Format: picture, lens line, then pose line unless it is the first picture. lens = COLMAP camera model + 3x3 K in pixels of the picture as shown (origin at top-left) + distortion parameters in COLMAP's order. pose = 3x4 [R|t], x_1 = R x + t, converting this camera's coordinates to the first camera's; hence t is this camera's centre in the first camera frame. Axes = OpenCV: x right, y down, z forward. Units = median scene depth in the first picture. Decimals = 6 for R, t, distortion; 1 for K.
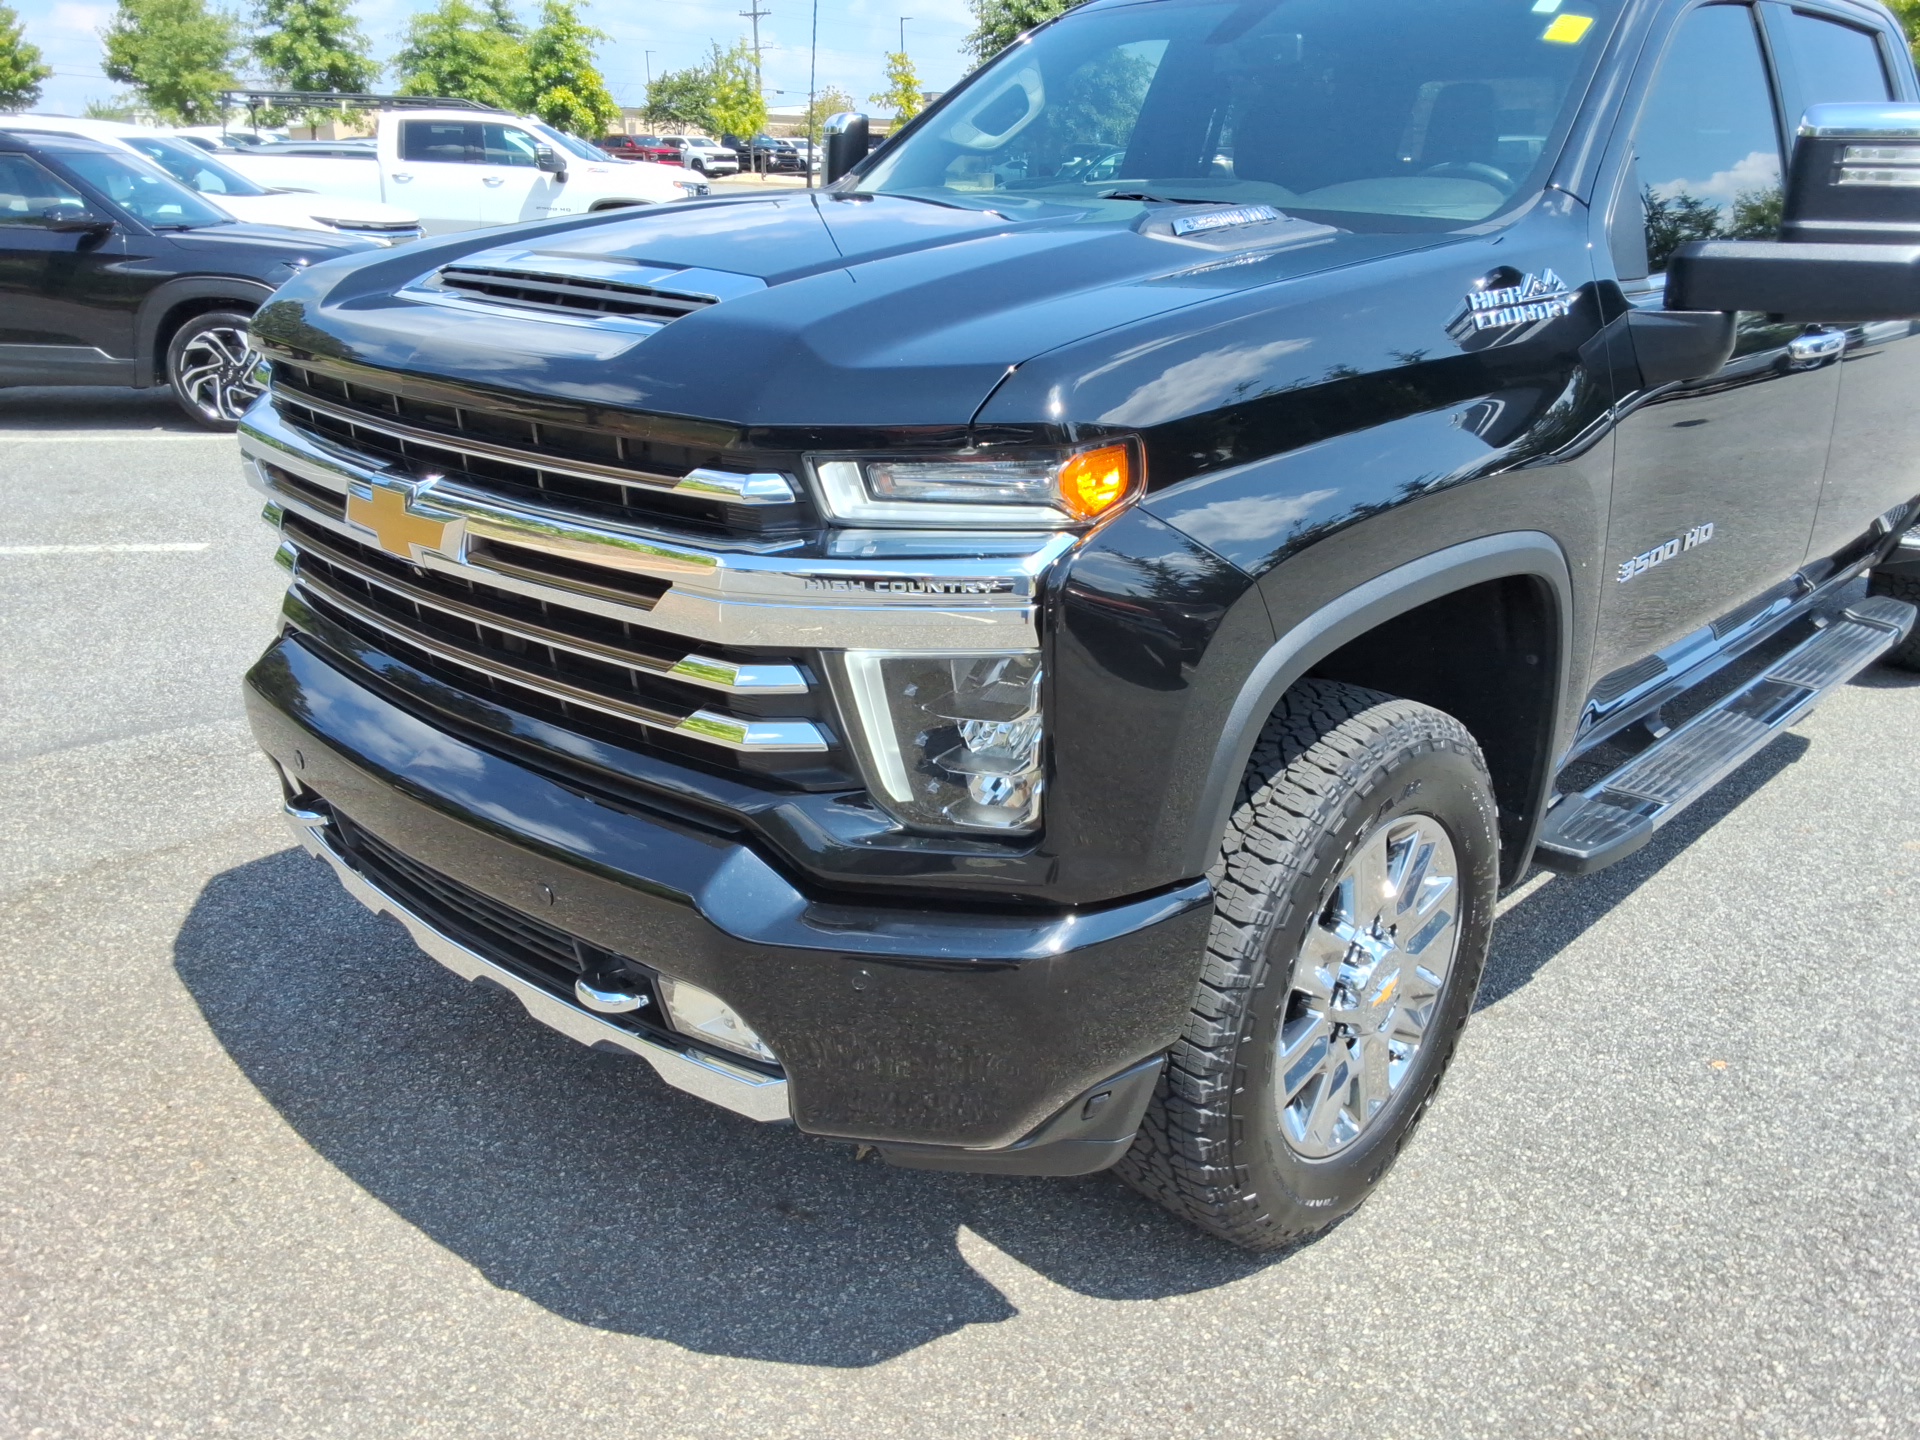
lens RADIAL K [[1555.2, 0, 960.0], [0, 1555.2, 720.0], [0, 0, 1]] dist [0.047320, -0.068946]
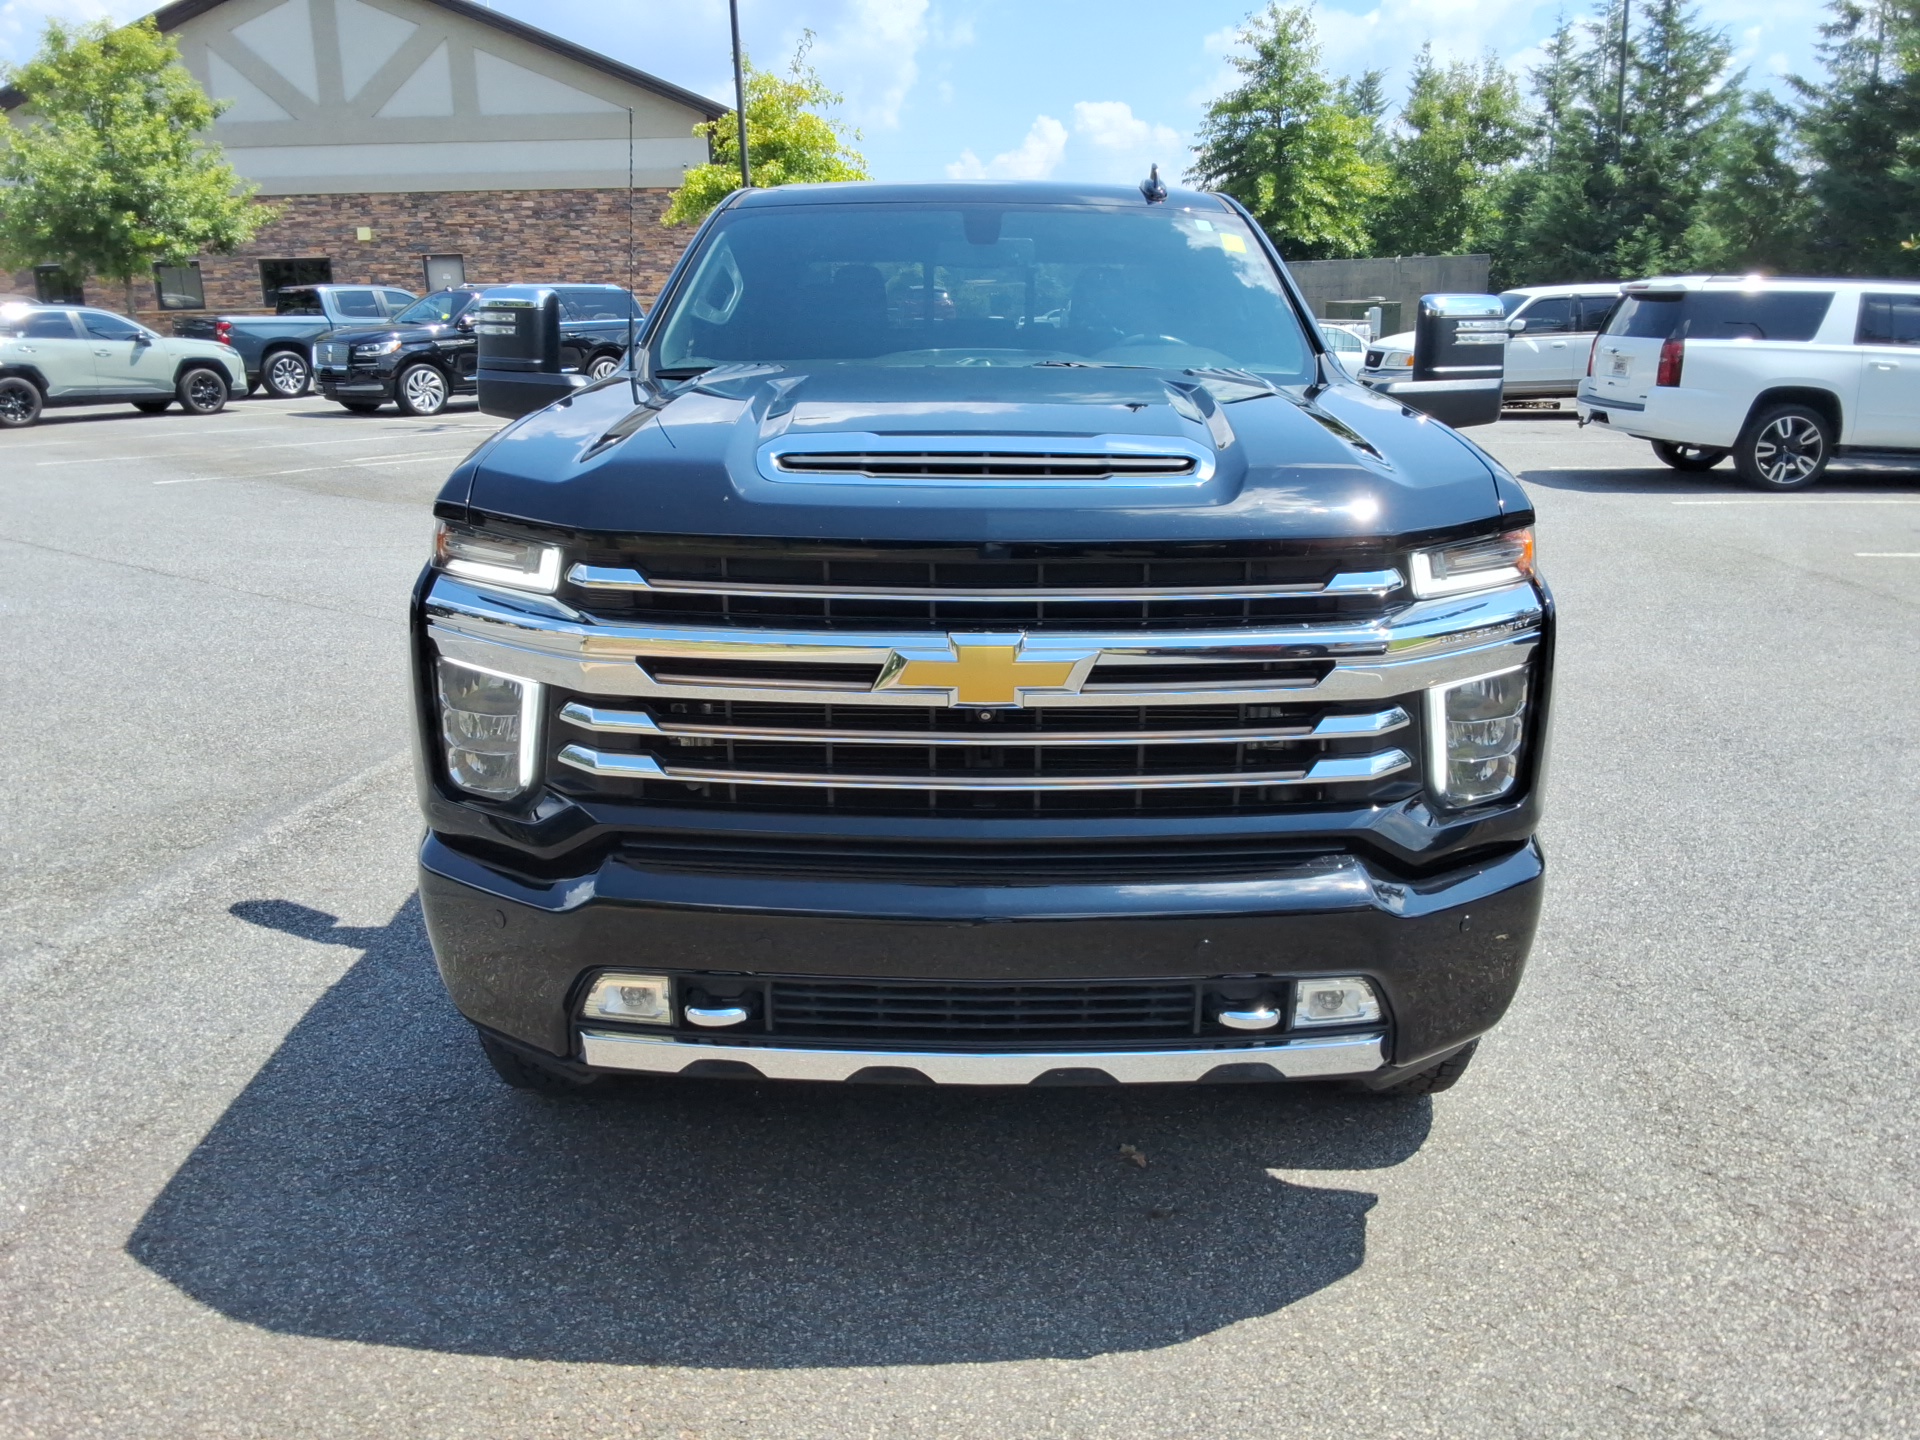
lens RADIAL K [[1555.2, 0, 960.0], [0, 1555.2, 720.0], [0, 0, 1]] dist [0.047320, -0.068946]
pose [[0.716005, -0.177813, 0.675070, -0.296807], [0.230308, 0.973044, 0.012025, -0.029490], [-0.659011, 0.146864, 0.737656, 0.057903]]
